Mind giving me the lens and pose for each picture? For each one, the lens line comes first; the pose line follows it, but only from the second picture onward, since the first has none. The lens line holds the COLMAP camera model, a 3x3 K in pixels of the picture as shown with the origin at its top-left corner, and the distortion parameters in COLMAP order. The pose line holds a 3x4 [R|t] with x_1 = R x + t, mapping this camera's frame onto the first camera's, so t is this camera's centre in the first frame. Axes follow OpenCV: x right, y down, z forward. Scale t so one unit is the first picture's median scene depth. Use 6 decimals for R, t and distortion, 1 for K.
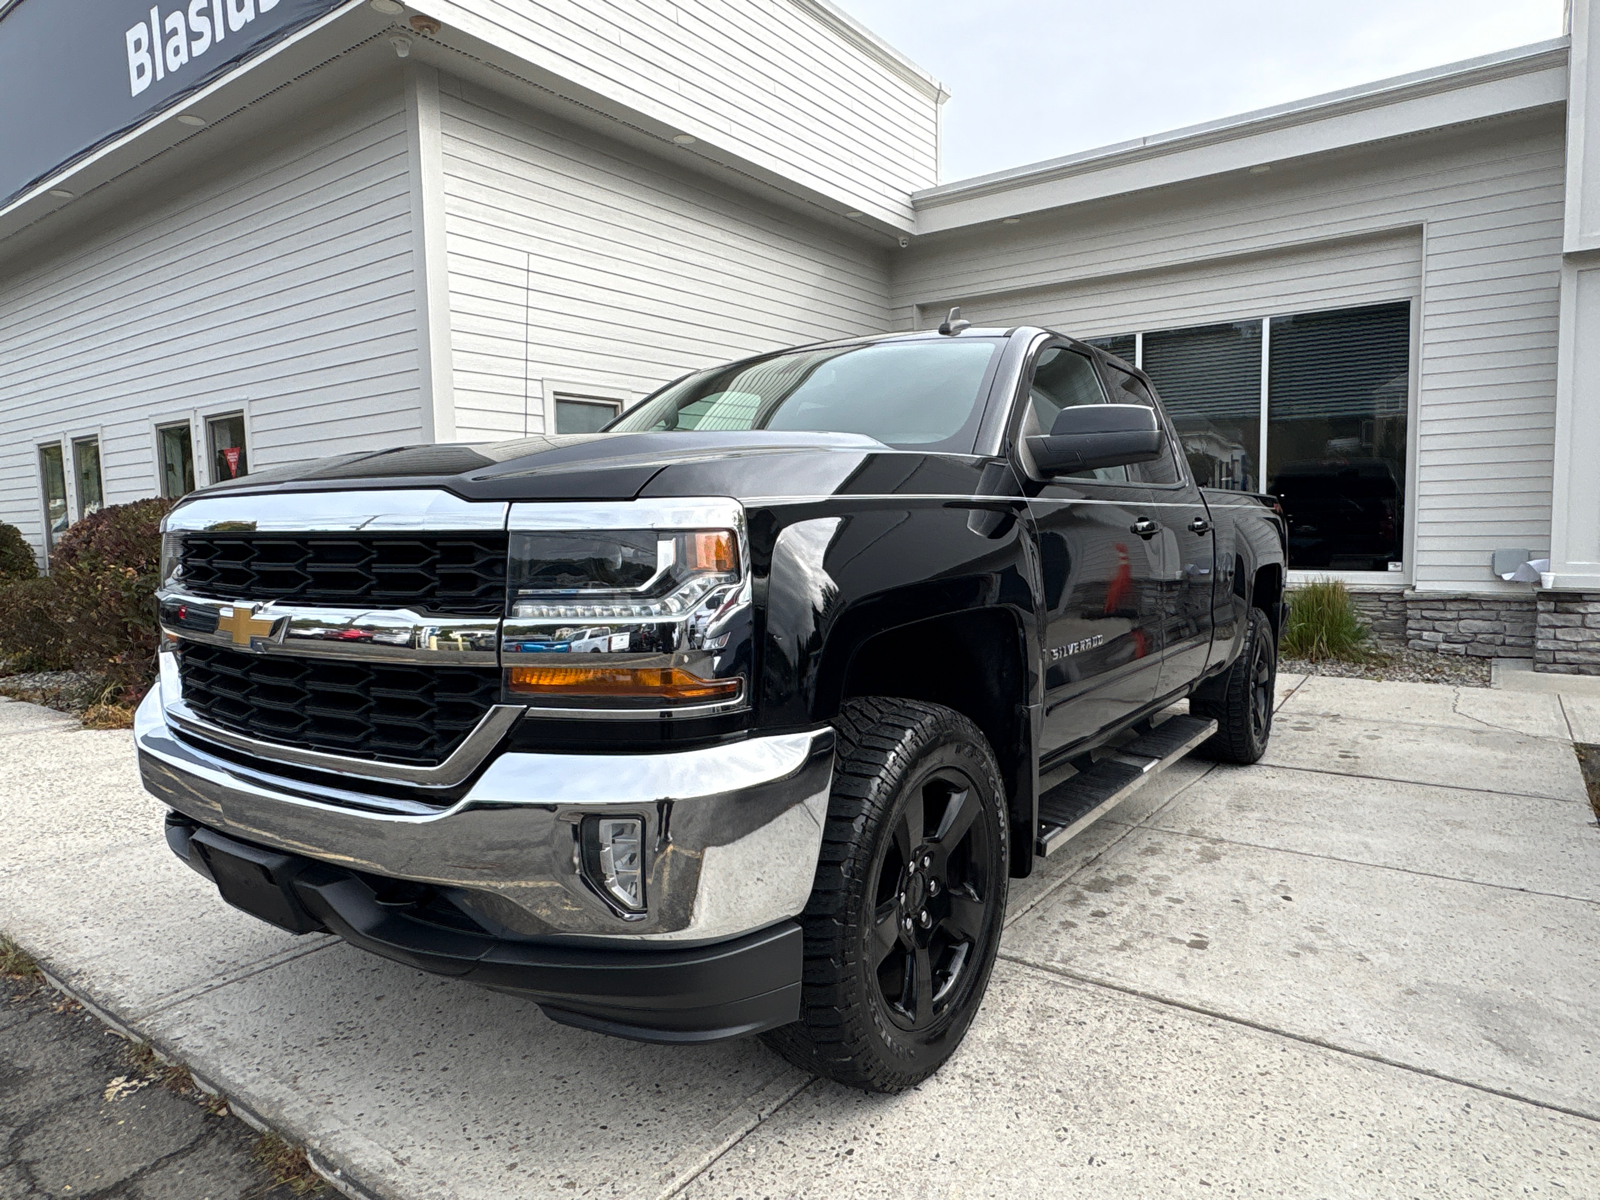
lens RADIAL K [[981.5, 0, 796.8], [0, 981.5, 583.6], [0, 0, 1]] dist [0.001738, 0.000652]
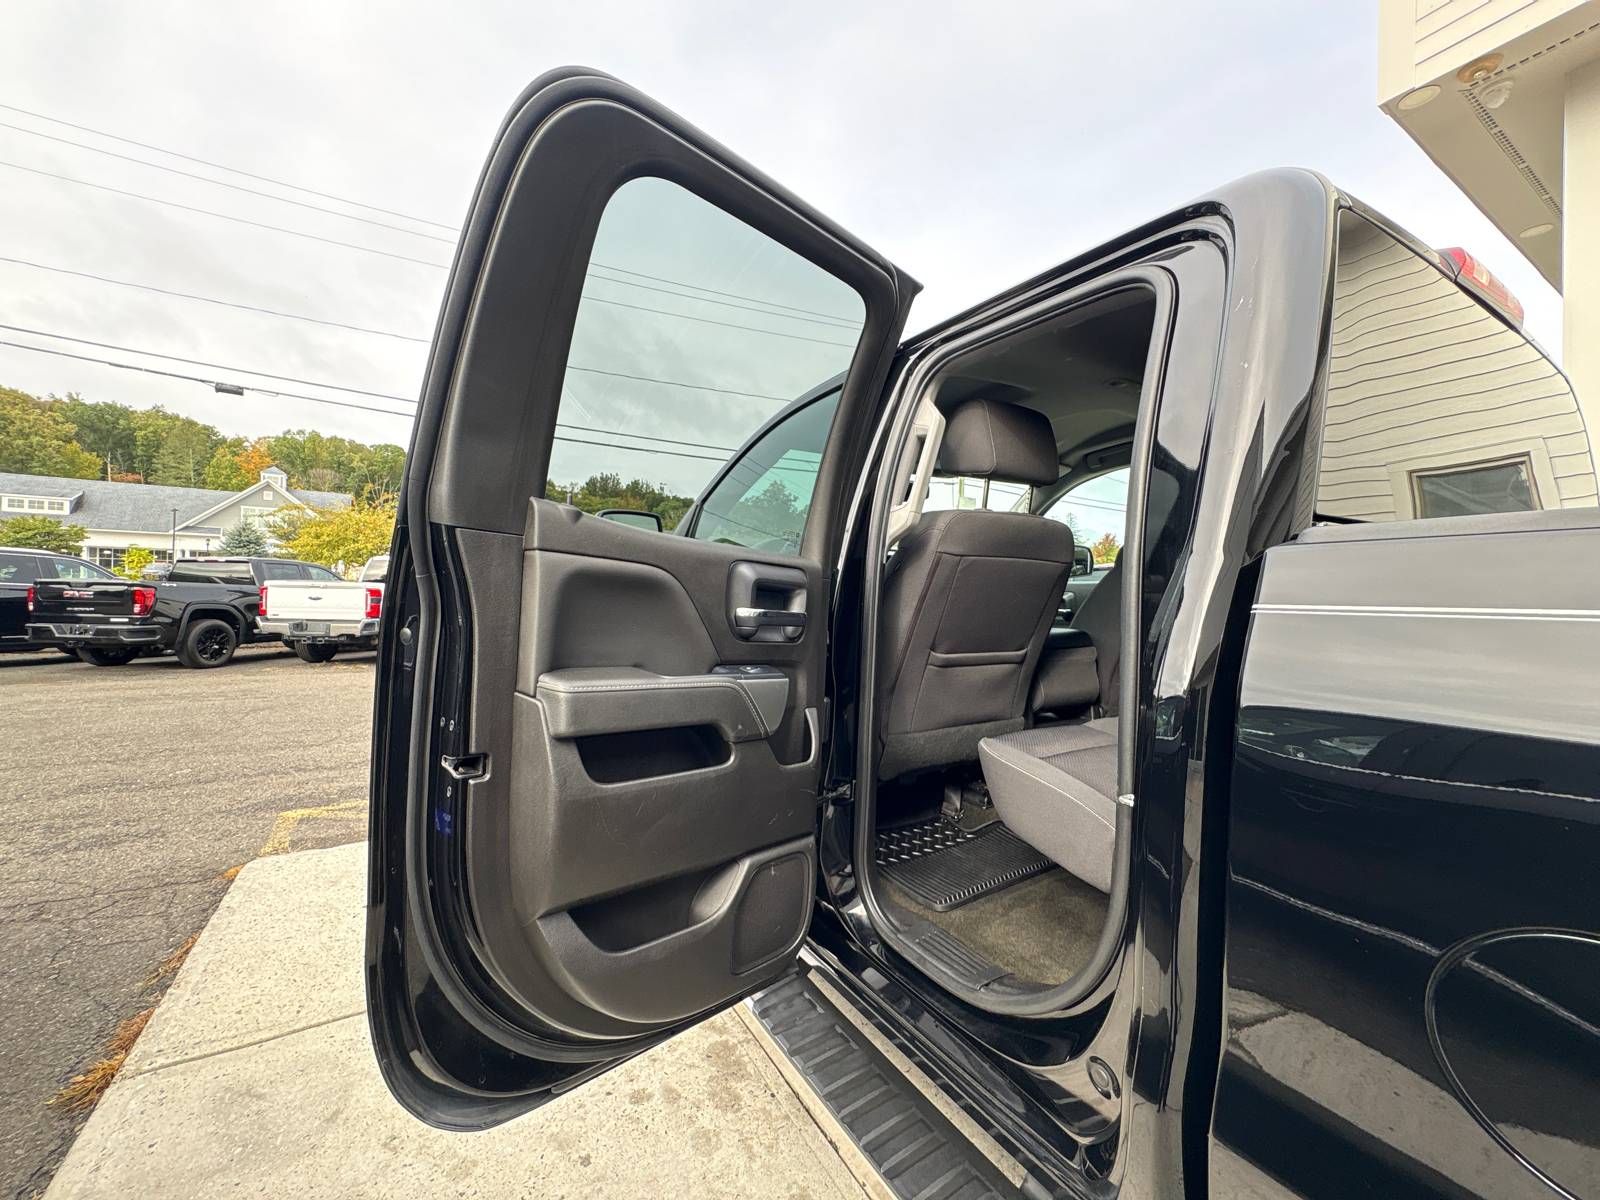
lens RADIAL K [[637.1, 0, 799.1], [0, 637.1, 595.8], [0, 0, 1]] dist [-0.000307, -0.000019]
pose [[-0.396676, 0.010326, -0.917900, 0.752592], [-0.063549, 0.997229, 0.038681, -0.103068], [0.915756, 0.073675, -0.394921, 1.210229]]
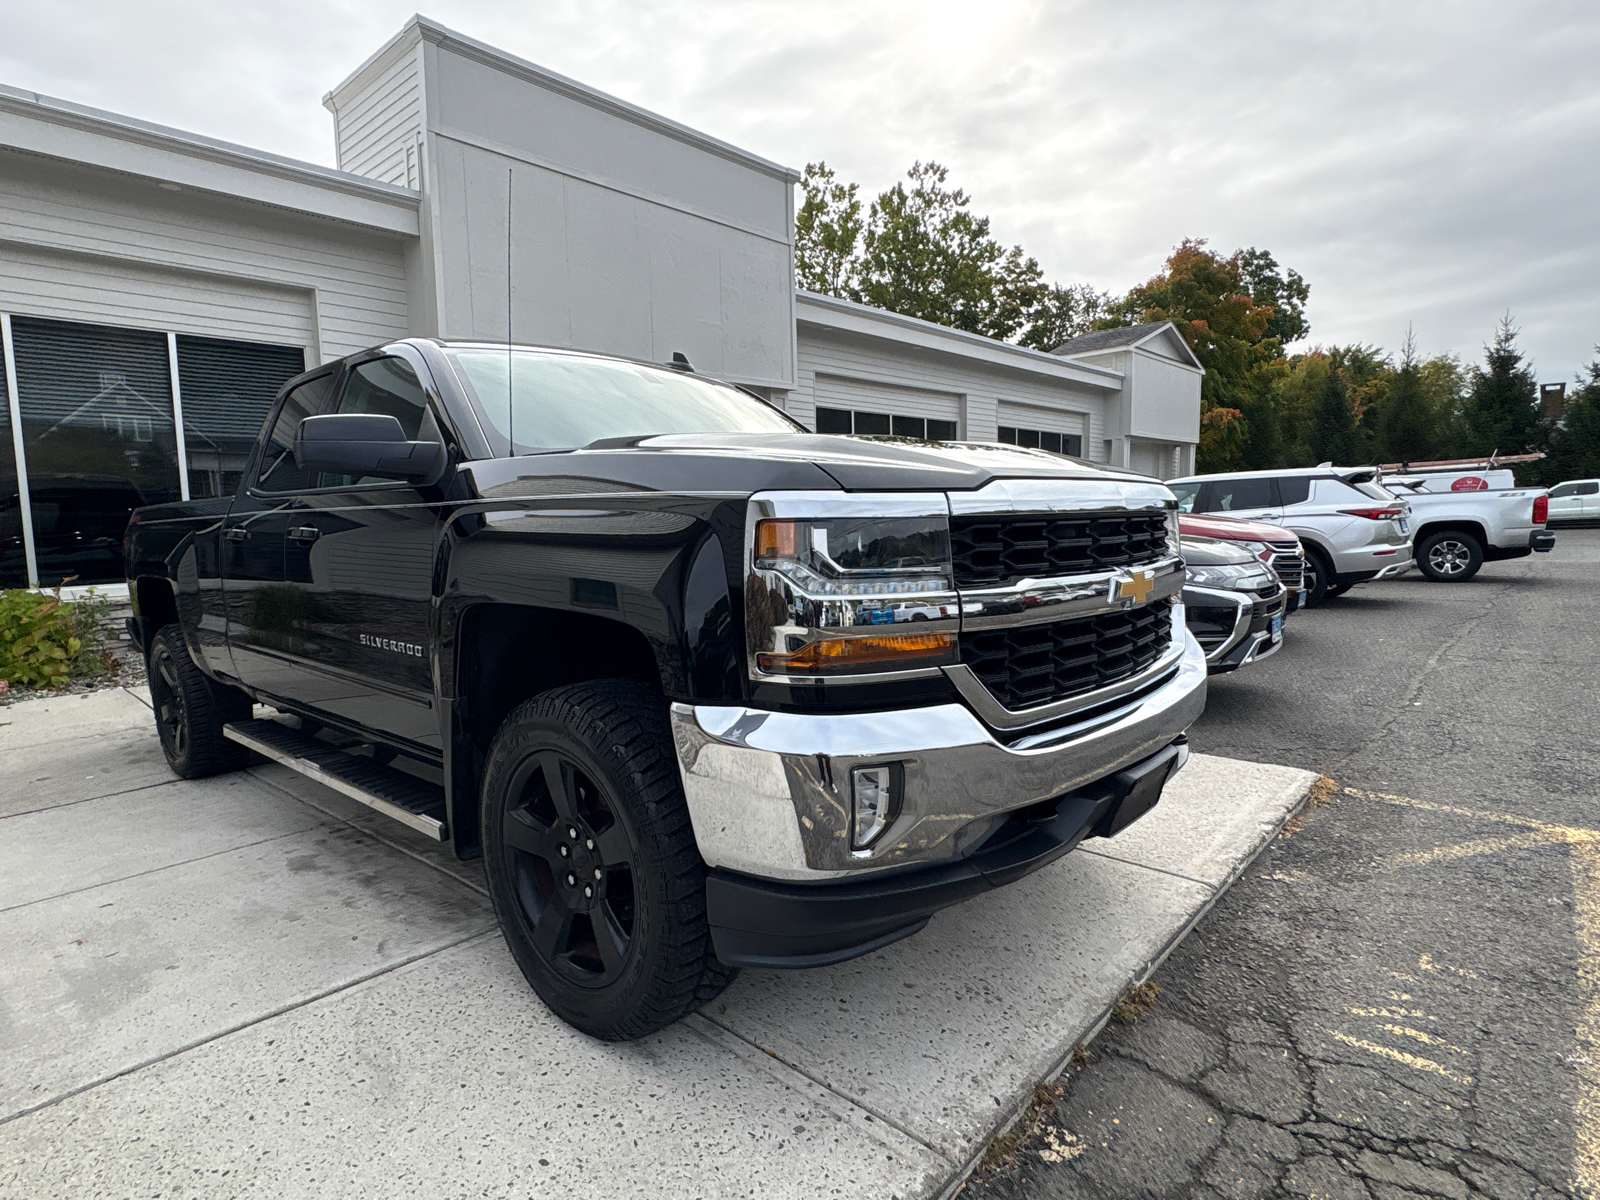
lens RADIAL K [[854.0, 0, 795.5], [0, 854.0, 592.5], [0, 0, 1]] dist [0.001155, -0.000984]
pose [[0.122073, -0.081408, 0.989177, -0.943444], [0.082255, 0.994032, 0.071657, -0.034713], [-0.989107, 0.072617, 0.128041, 0.726271]]
